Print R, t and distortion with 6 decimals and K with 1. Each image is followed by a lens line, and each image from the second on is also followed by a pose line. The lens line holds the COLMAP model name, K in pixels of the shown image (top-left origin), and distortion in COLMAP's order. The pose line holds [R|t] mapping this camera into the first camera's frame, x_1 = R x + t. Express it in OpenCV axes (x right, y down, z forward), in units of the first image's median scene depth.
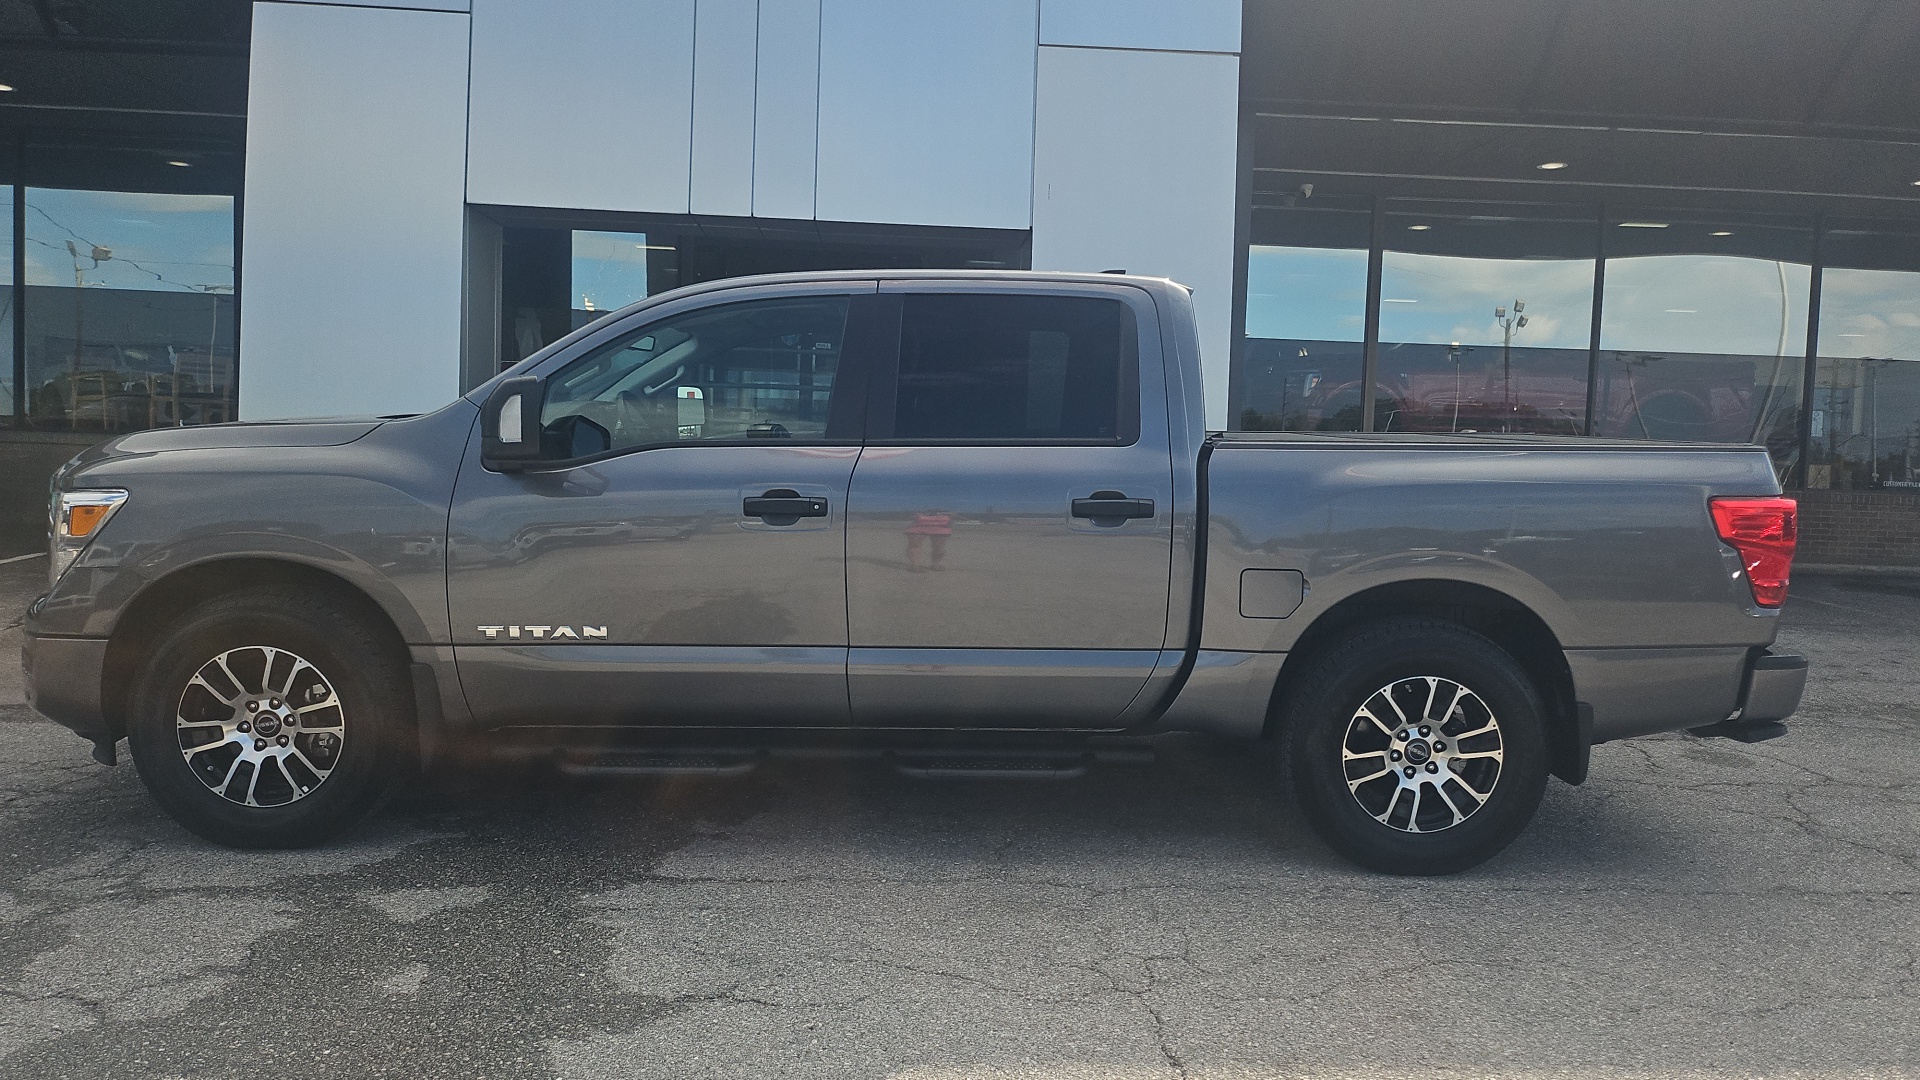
lens RADIAL K [[1355.2, 0, 960.0], [0, 1355.2, 540.0], [0, 0, 1]] dist [0.083008, -0.093778]
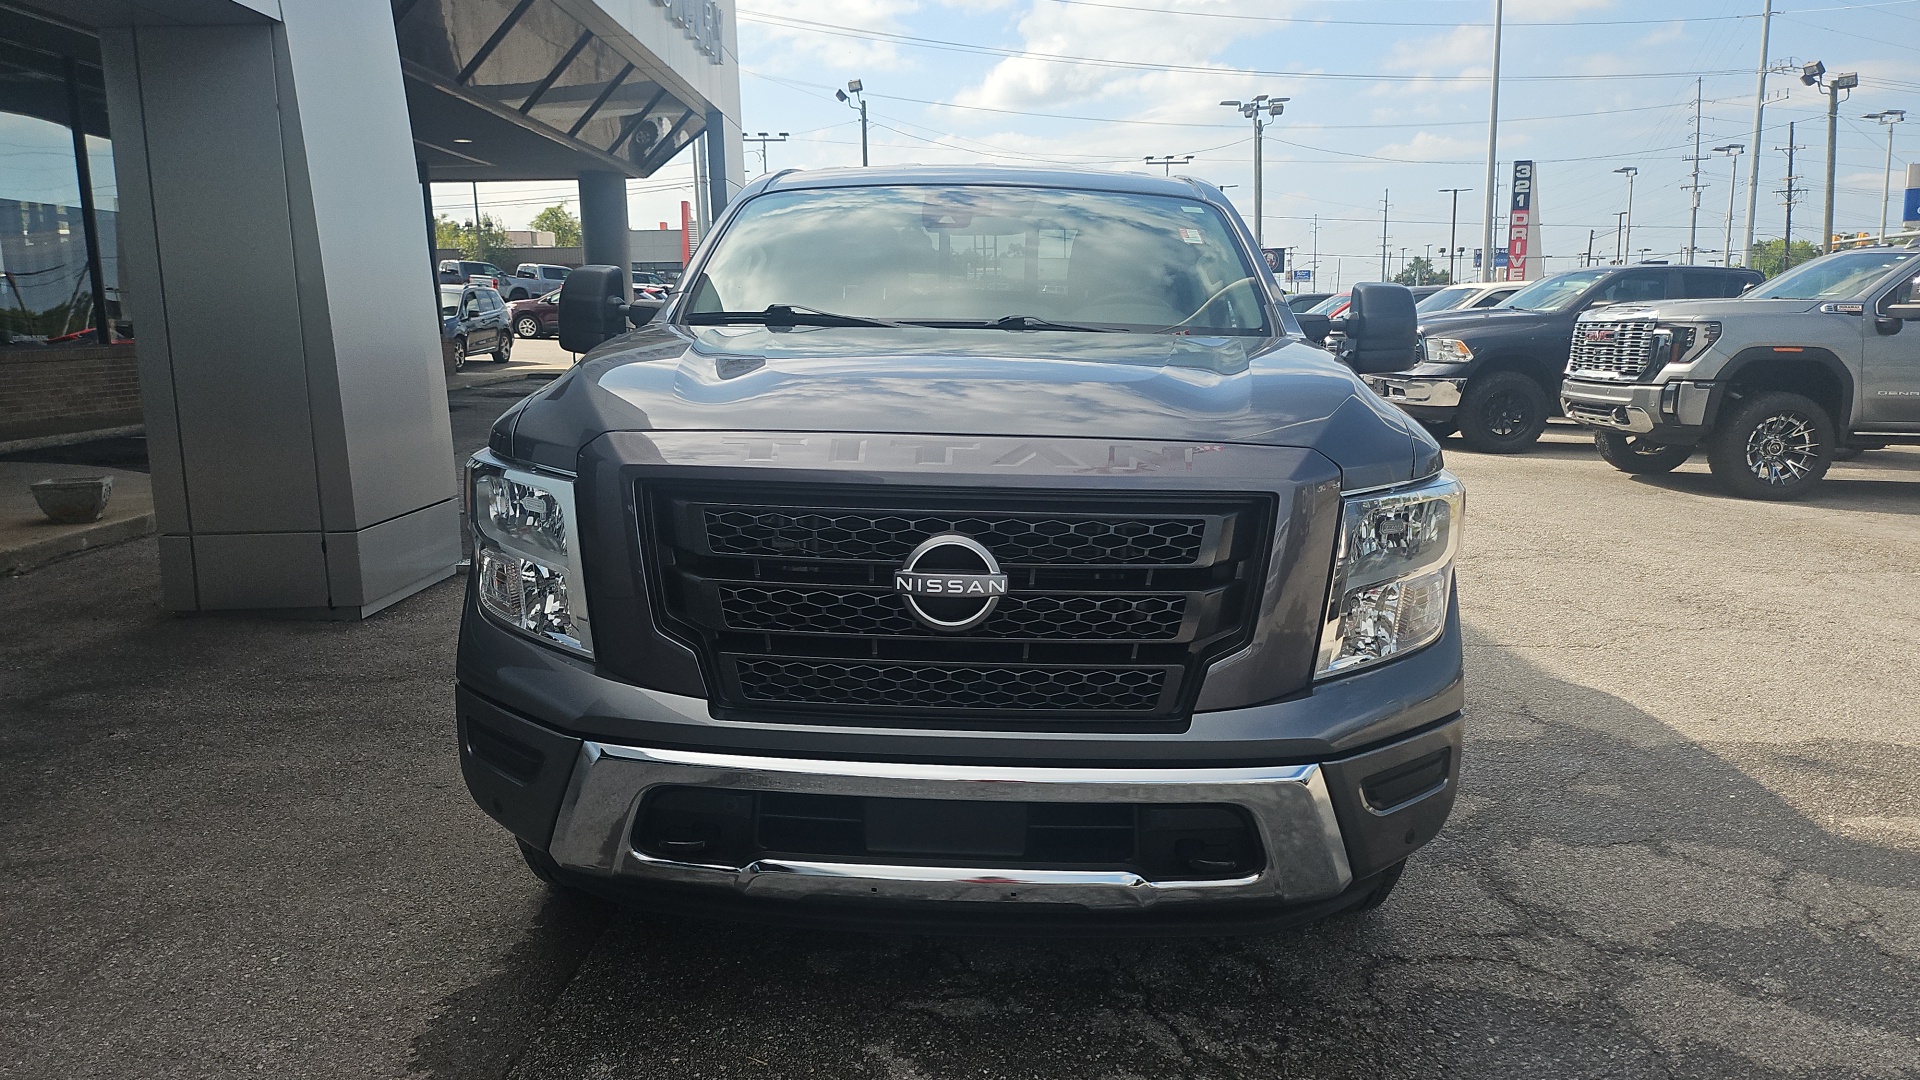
lens RADIAL K [[1355.2, 0, 960.0], [0, 1355.2, 540.0], [0, 0, 1]] dist [0.083008, -0.093778]
pose [[0.055541, -0.199155, 0.978393, -1.178827], [0.080024, 0.977641, 0.194460, -0.135854], [-0.995244, 0.067494, 0.070236, 1.085359]]
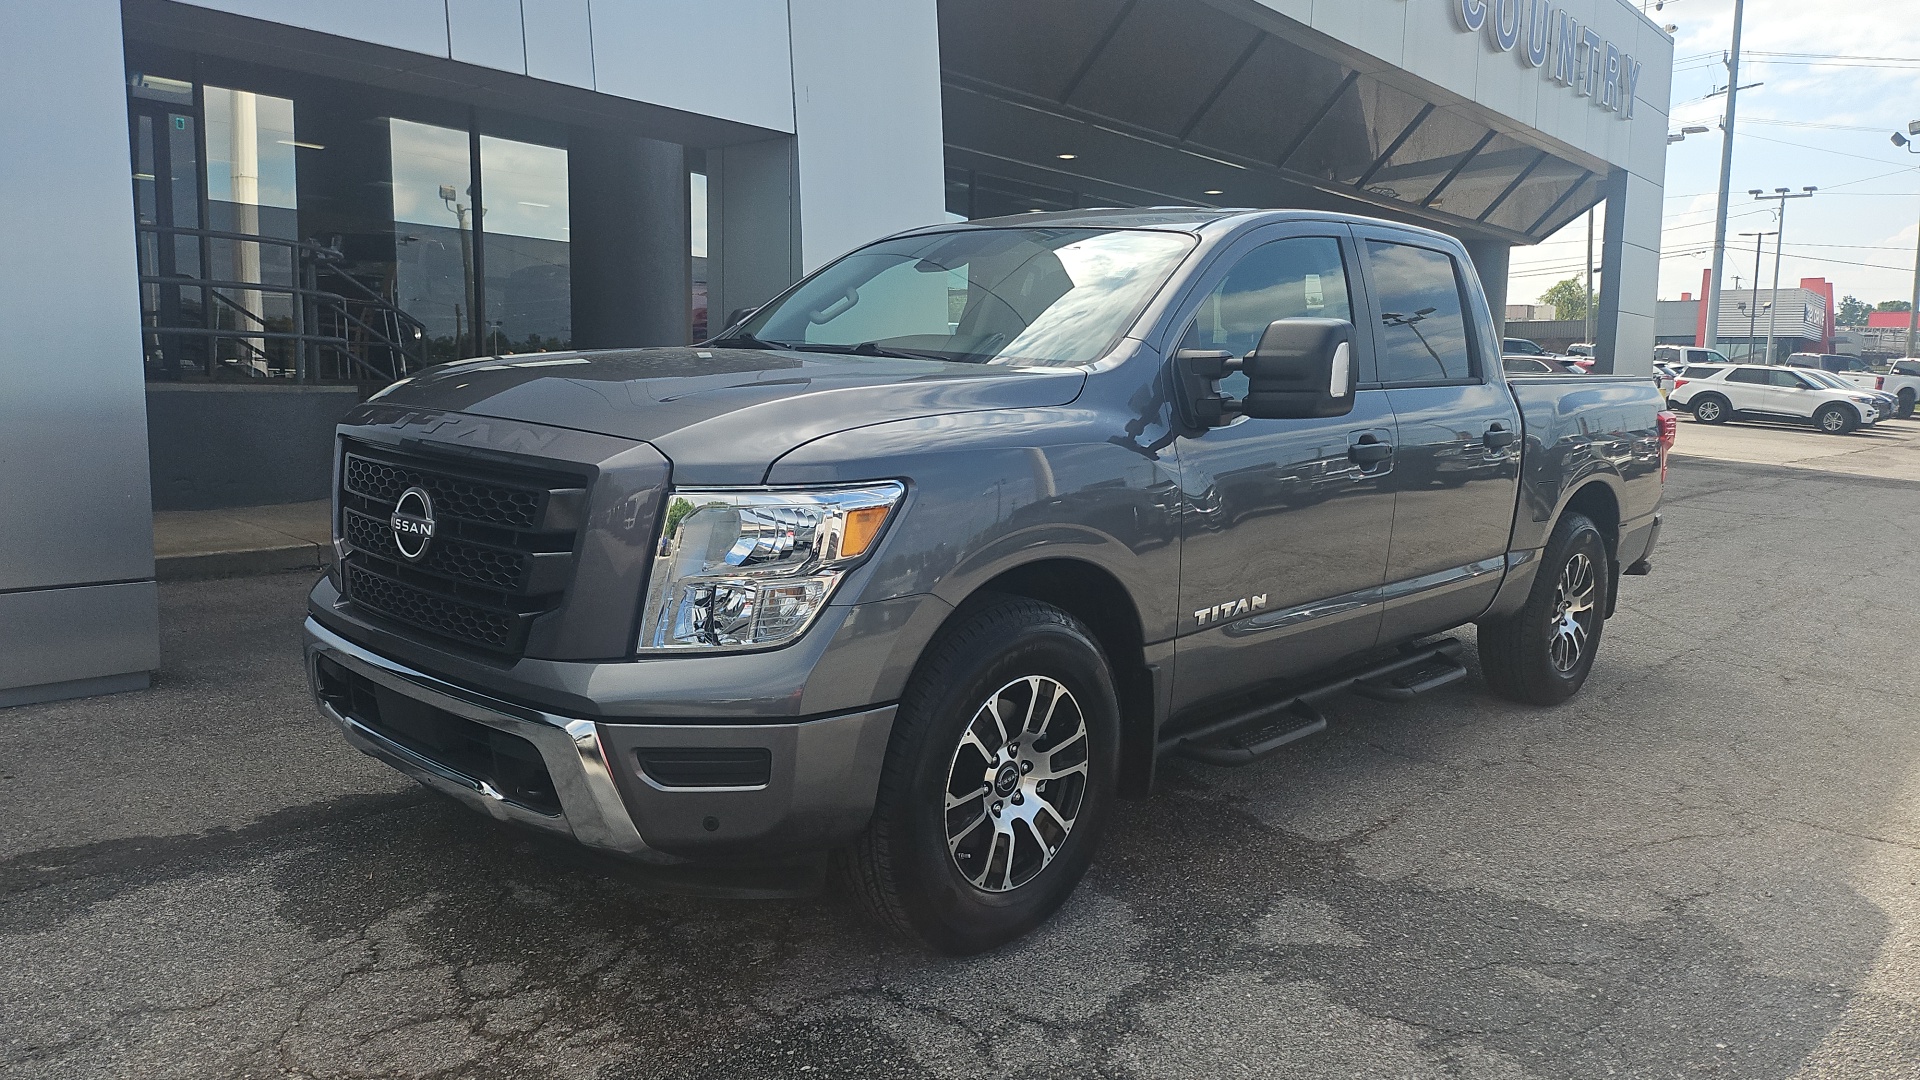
lens RADIAL K [[1355.2, 0, 960.0], [0, 1355.2, 540.0], [0, 0, 1]] dist [0.083008, -0.093778]
pose [[0.697503, -0.101021, 0.709426, -0.968846], [0.049387, 0.994436, 0.093049, -0.062048], [-0.714878, -0.029866, 0.698611, 0.472182]]
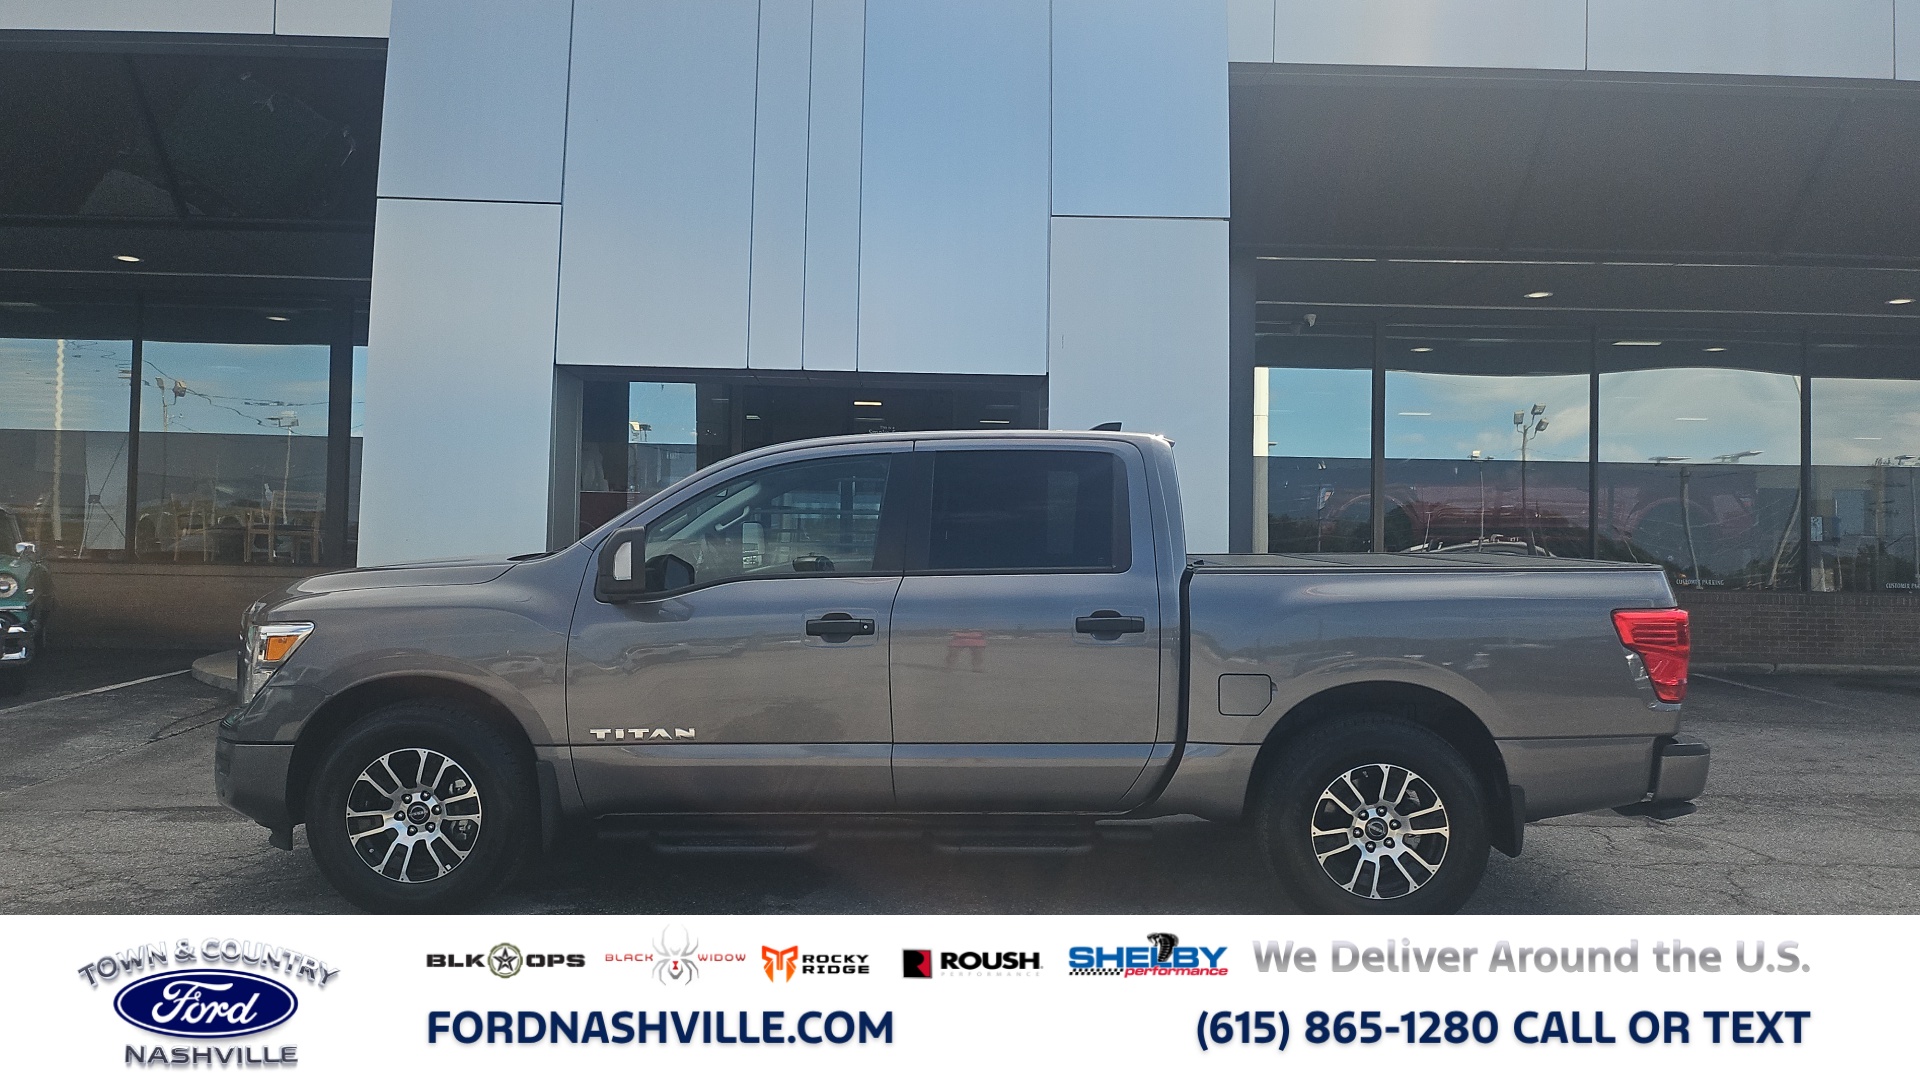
lens RADIAL K [[1355.2, 0, 960.0], [0, 1355.2, 540.0], [0, 0, 1]] dist [0.083008, -0.093778]
pose [[0.999577, -0.015352, -0.024698, 0.009673], [0.013314, 0.996651, -0.080679, -0.002851], [0.025854, 0.080316, 0.996434, -0.205154]]
